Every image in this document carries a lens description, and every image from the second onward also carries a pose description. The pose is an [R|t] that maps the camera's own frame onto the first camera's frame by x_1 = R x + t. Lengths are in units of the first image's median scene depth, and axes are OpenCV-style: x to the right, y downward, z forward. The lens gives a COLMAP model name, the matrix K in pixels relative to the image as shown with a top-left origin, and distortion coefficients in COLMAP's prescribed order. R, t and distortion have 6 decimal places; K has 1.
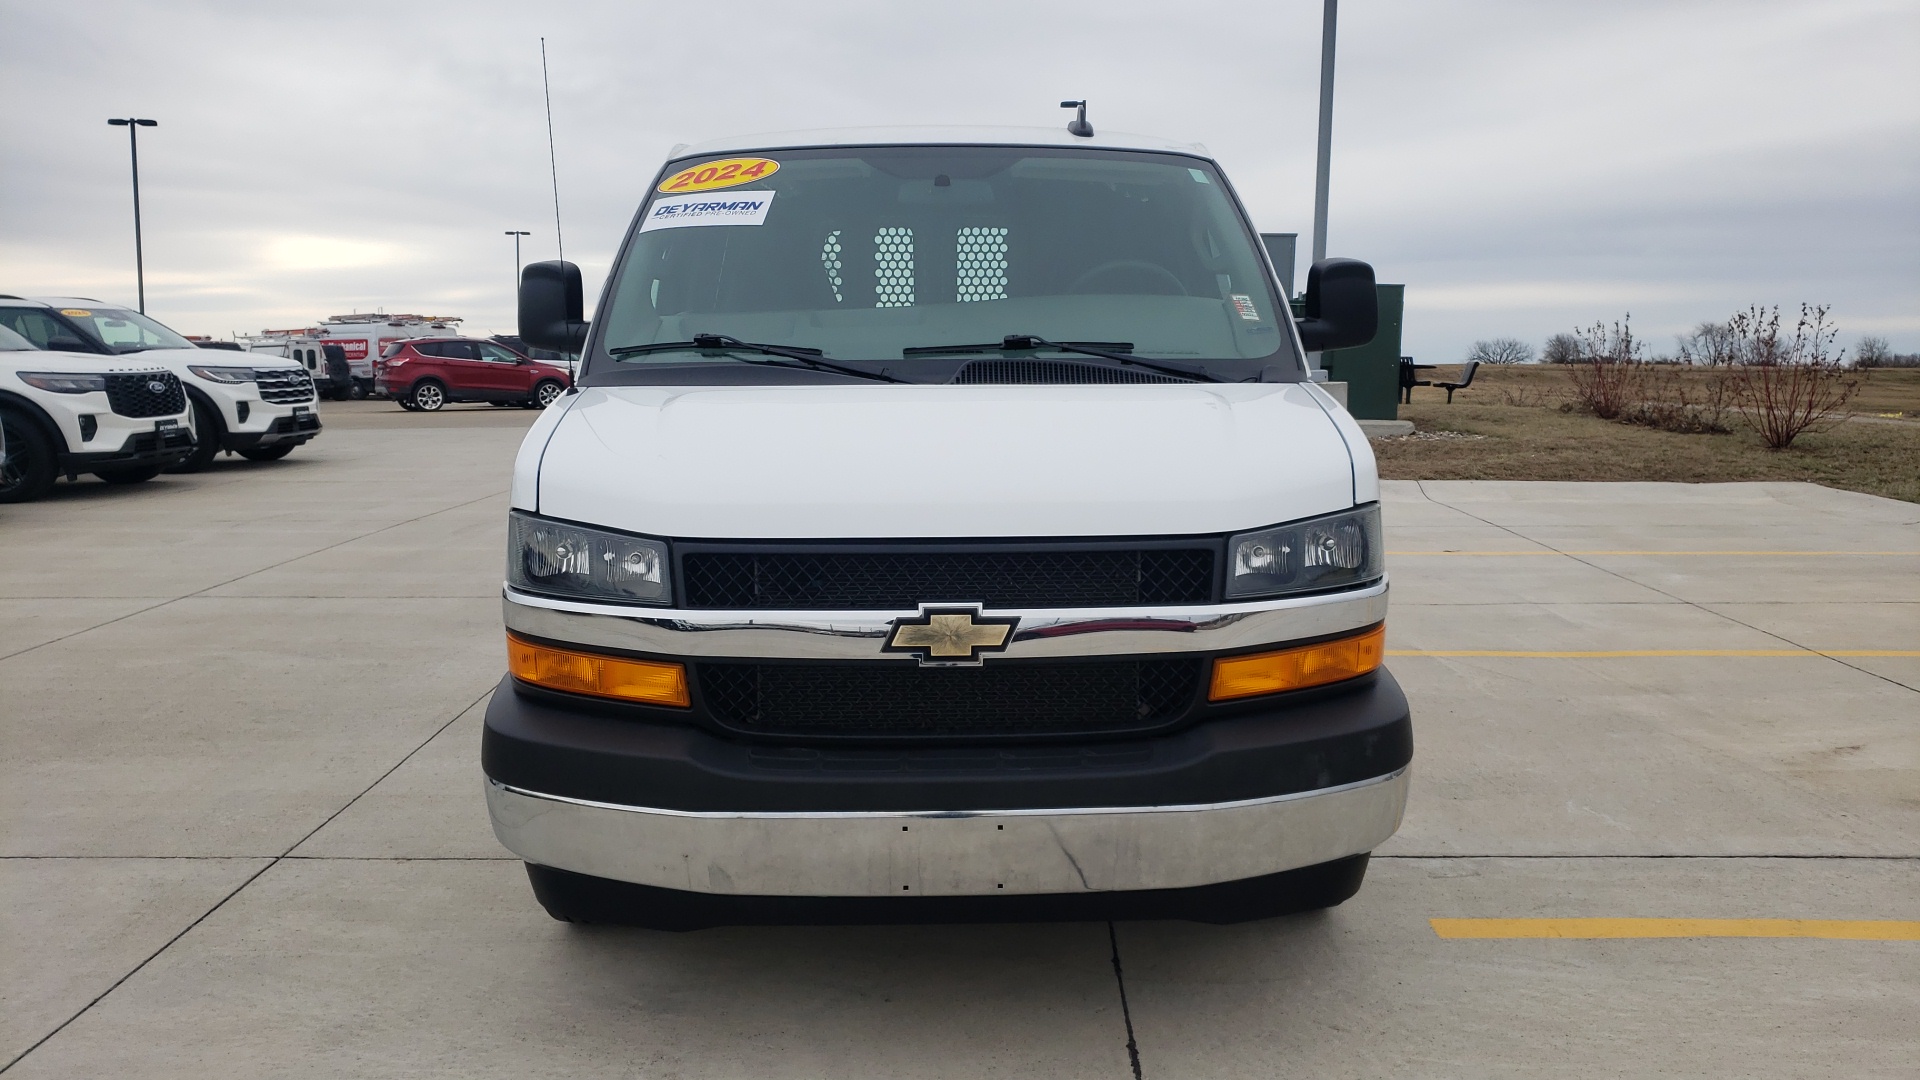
lens RADIAL K [[1511.8, 0, 960.0], [0, 1511.8, 540.0], [0, 0, 1]] dist [0.056056, -0.013955]
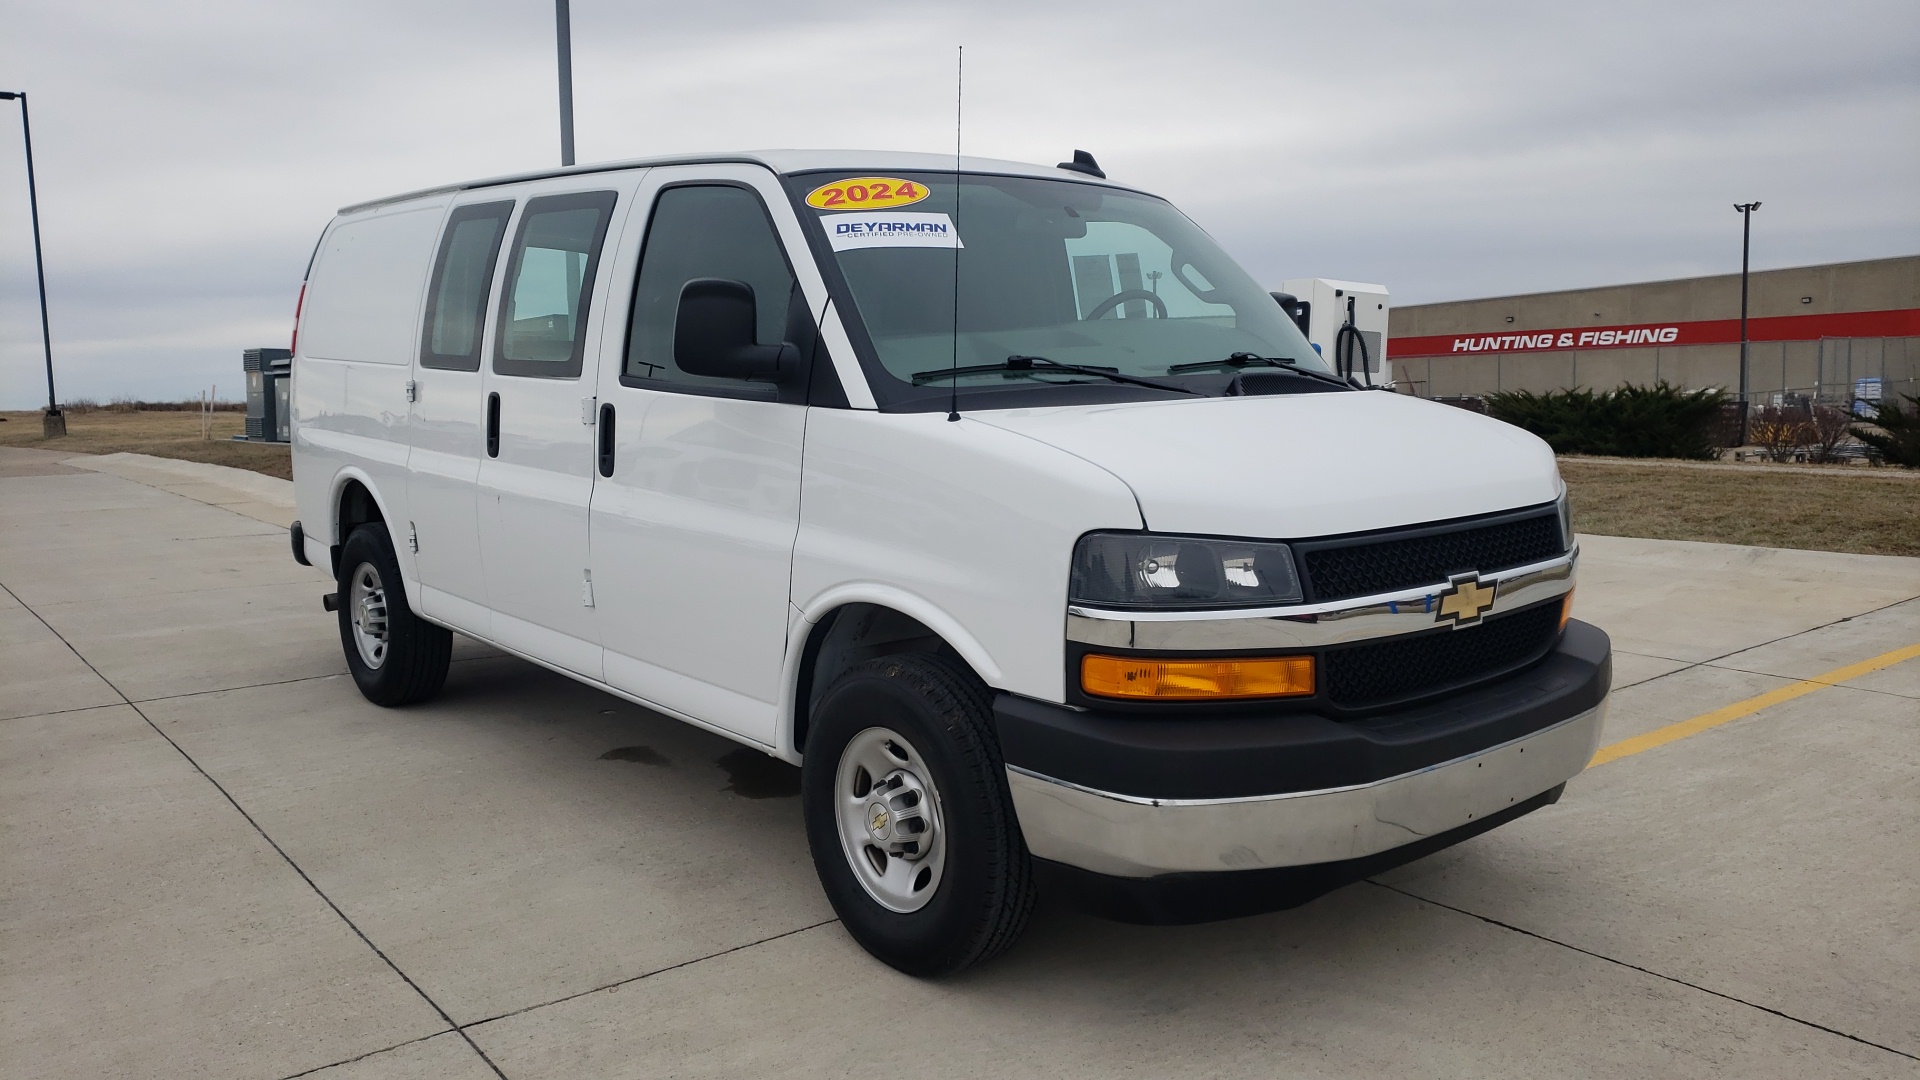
lens RADIAL K [[1489.7, 0, 960.0], [0, 1489.7, 540.0], [0, 0, 1]] dist [0.156903, -0.299022]
pose [[0.775598, -0.084504, 0.625545, -0.851285], [0.093696, 0.995433, 0.018302, -0.035353], [-0.624234, 0.044416, 0.779974, 0.253050]]
